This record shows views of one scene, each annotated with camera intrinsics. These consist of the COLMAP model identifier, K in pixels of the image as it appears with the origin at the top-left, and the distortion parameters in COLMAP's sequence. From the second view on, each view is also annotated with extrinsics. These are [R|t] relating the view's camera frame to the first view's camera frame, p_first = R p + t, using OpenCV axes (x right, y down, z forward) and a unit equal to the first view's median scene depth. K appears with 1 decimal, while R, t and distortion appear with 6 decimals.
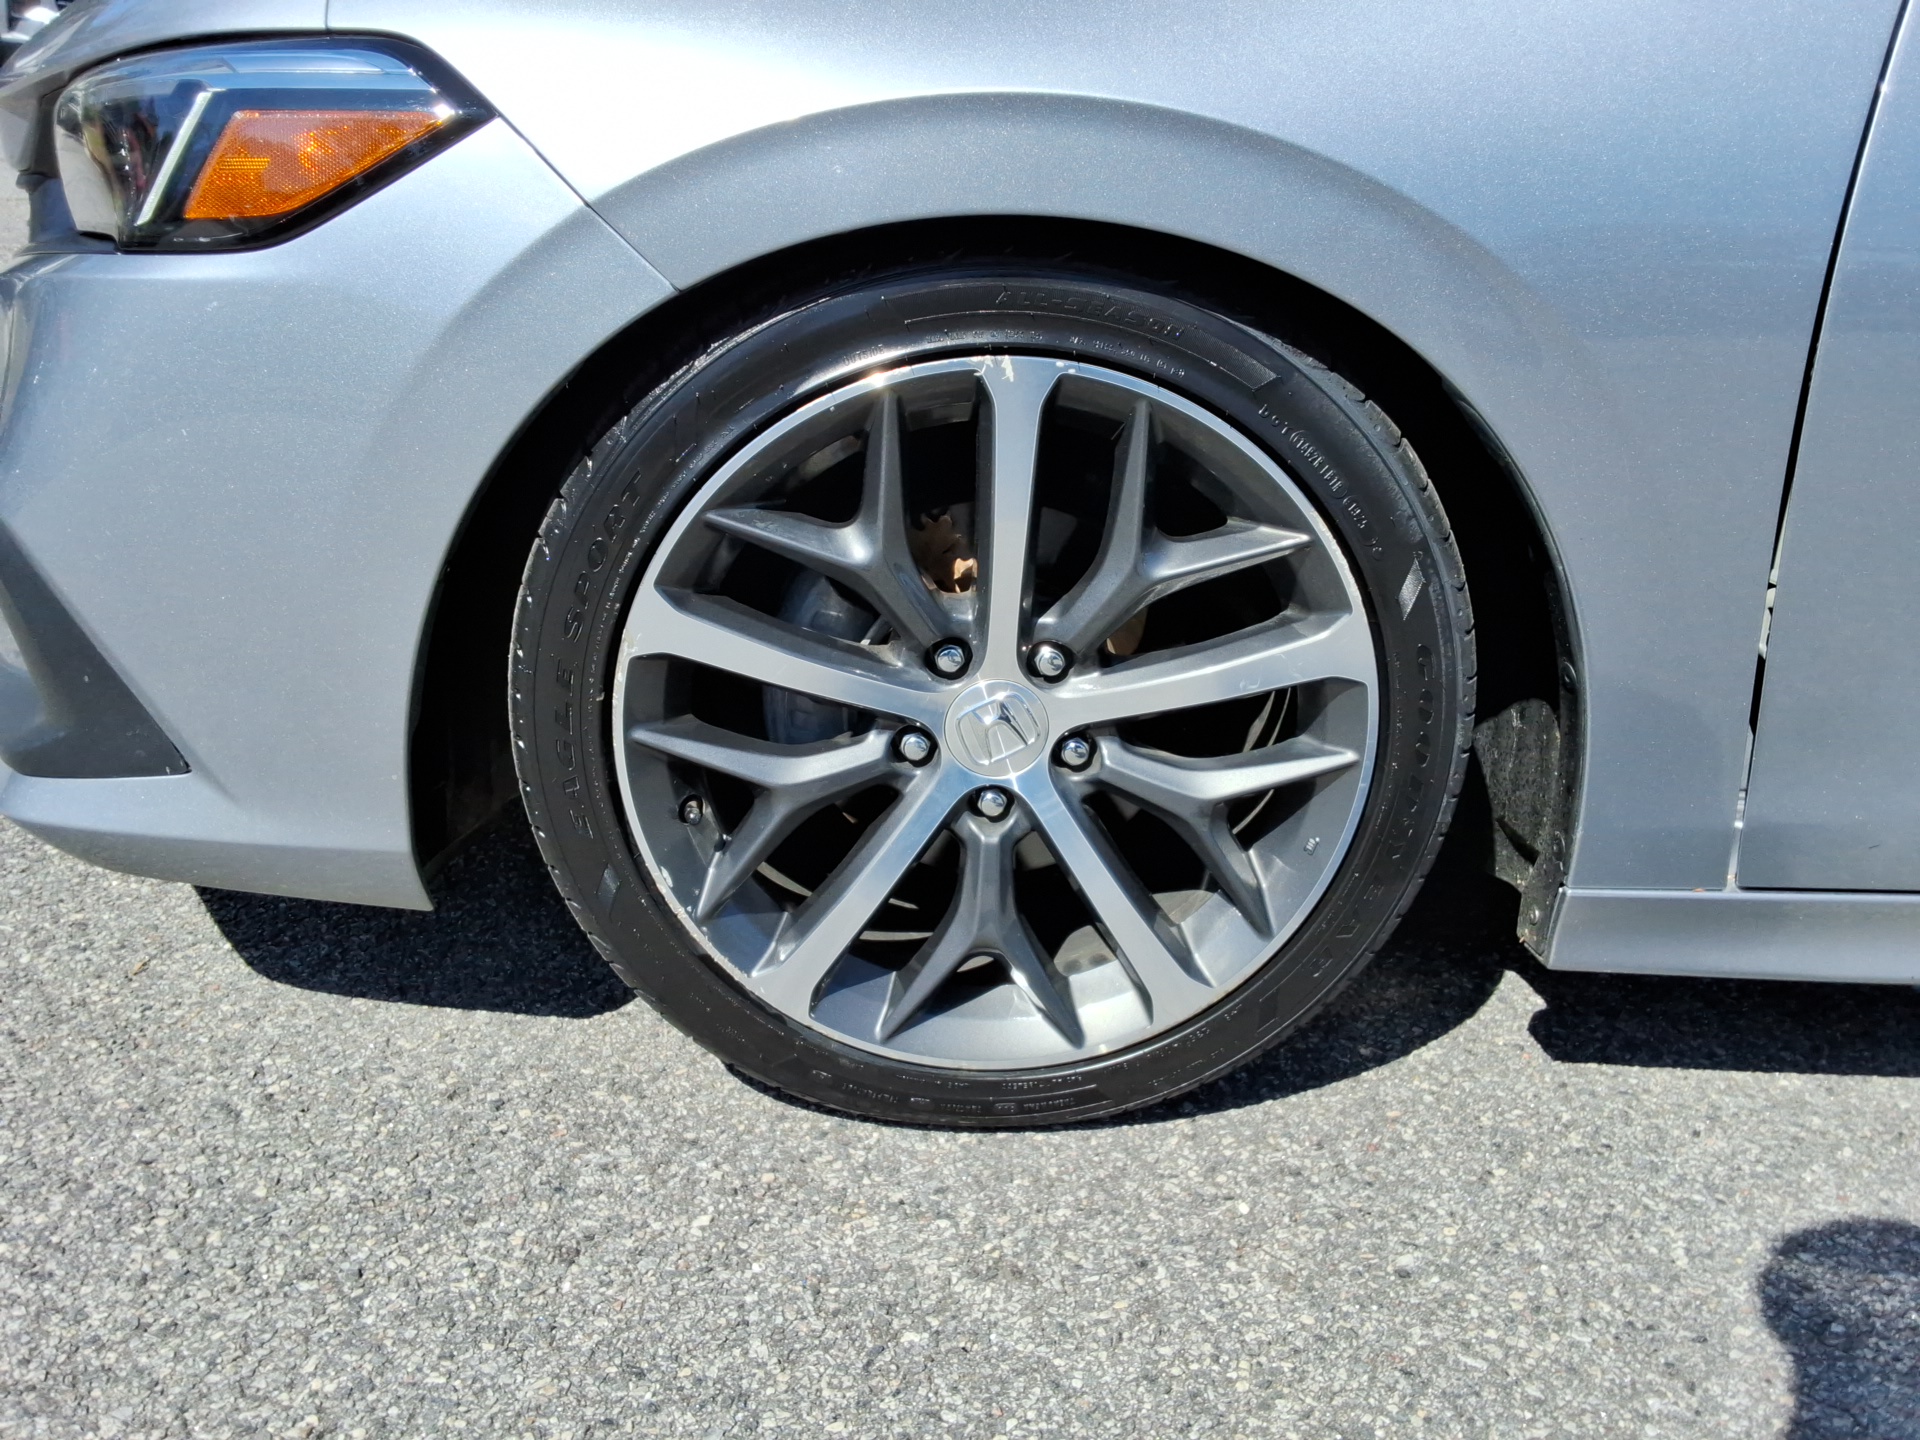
lens RADIAL K [[1542.1, 0, 951.5], [0, 1542.1, 680.2], [0, 0, 1]] dist [0.116816, -0.170447]
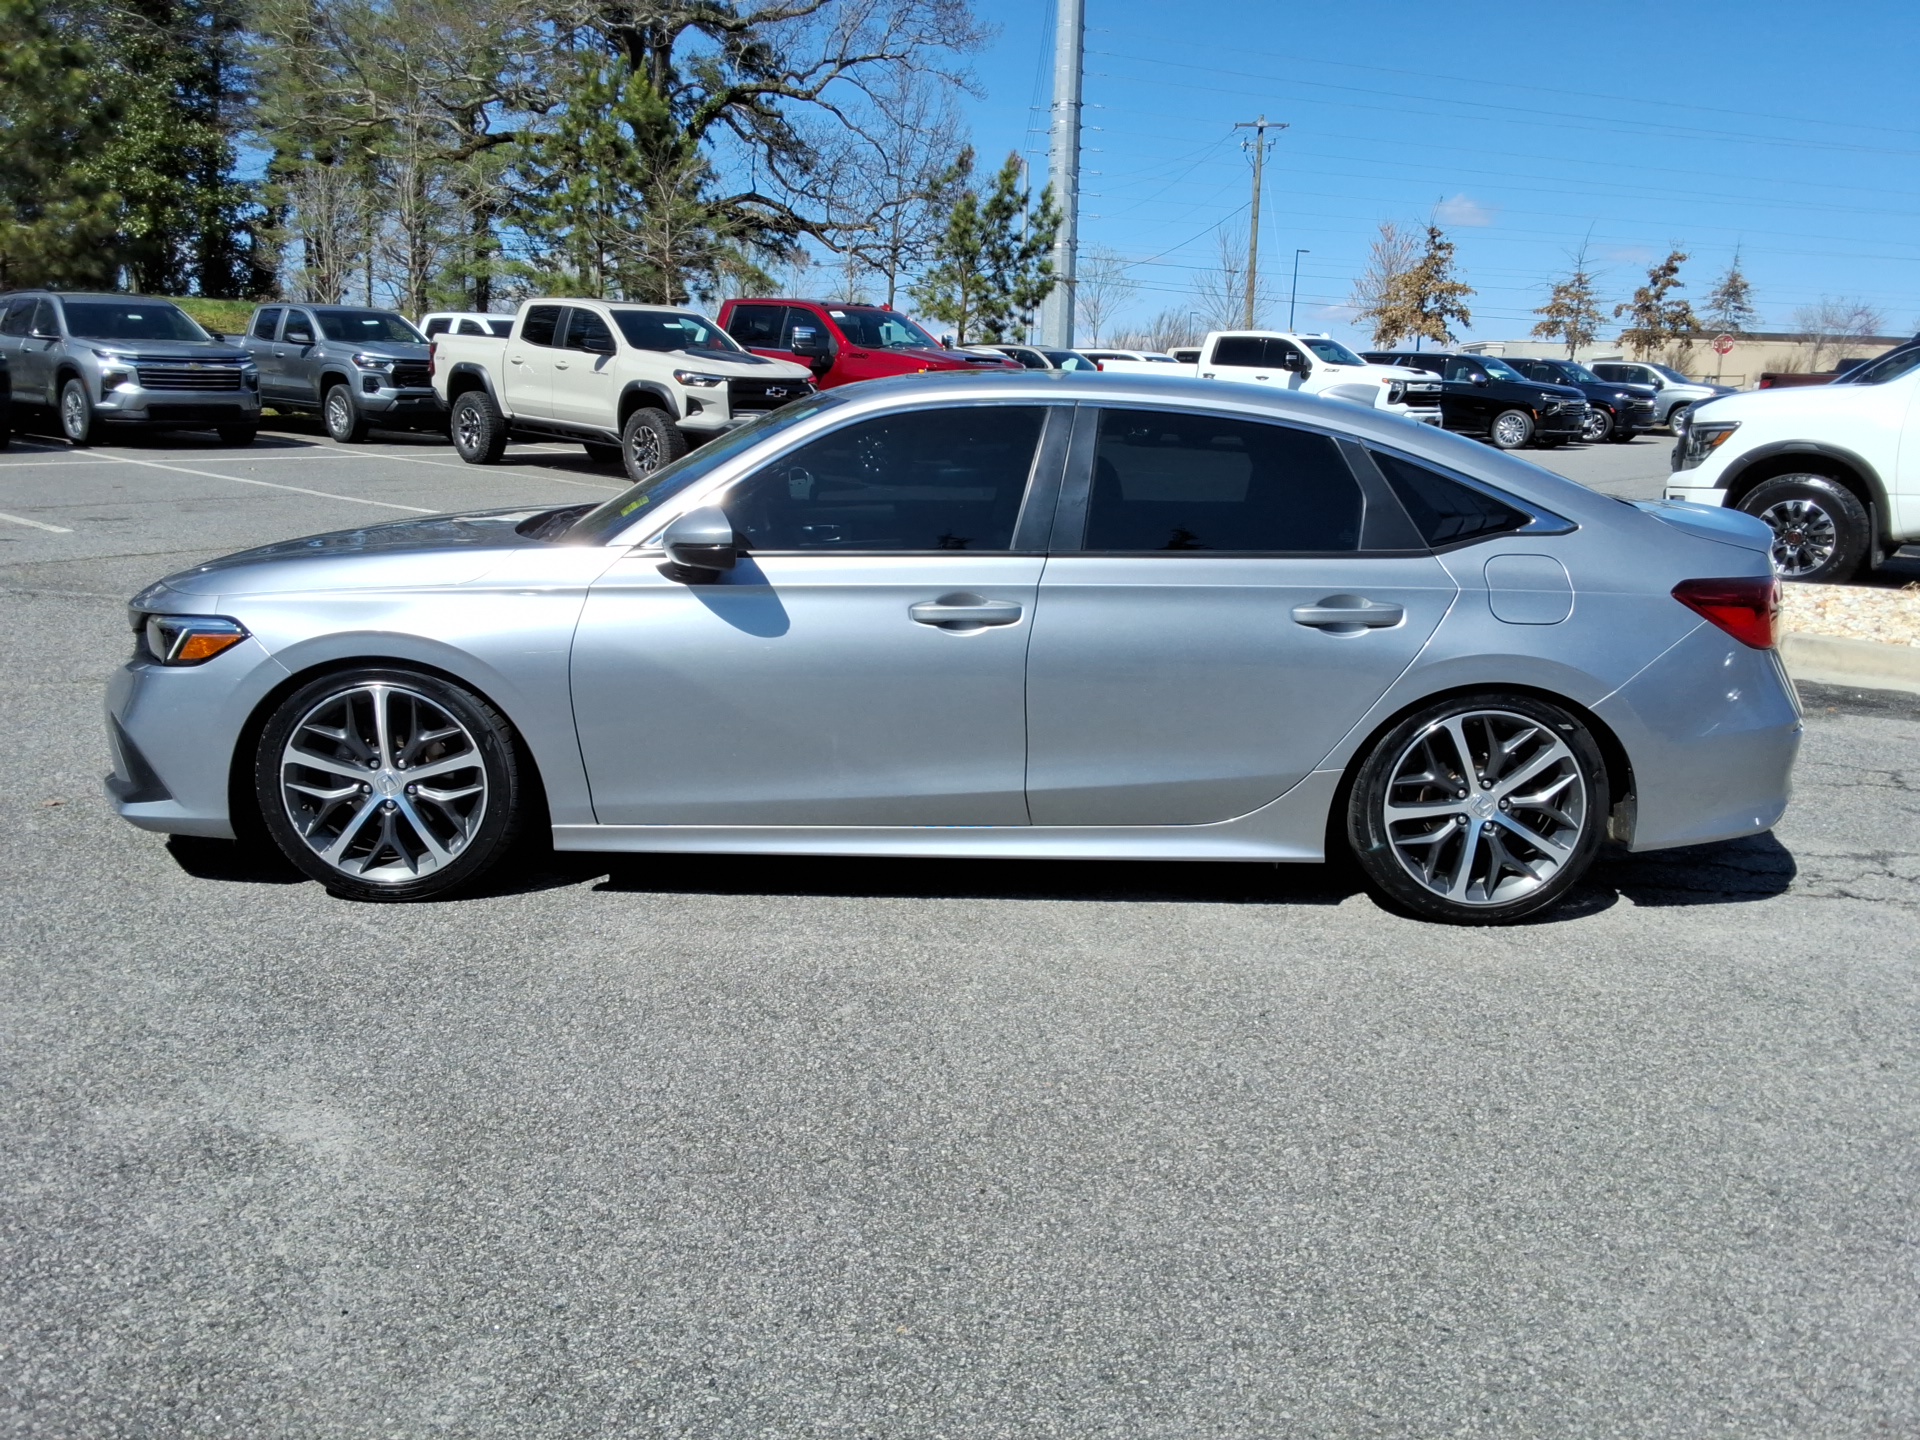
lens RADIAL K [[1542.1, 0, 964.2], [0, 1542.1, 670.7], [0, 0, 1]] dist [0.116816, -0.170447]
pose [[0.999720, -0.019969, -0.012718, 1.479714], [0.017515, 0.985262, -0.170154, 0.432452], [0.015929, 0.169883, 0.985335, -2.754192]]
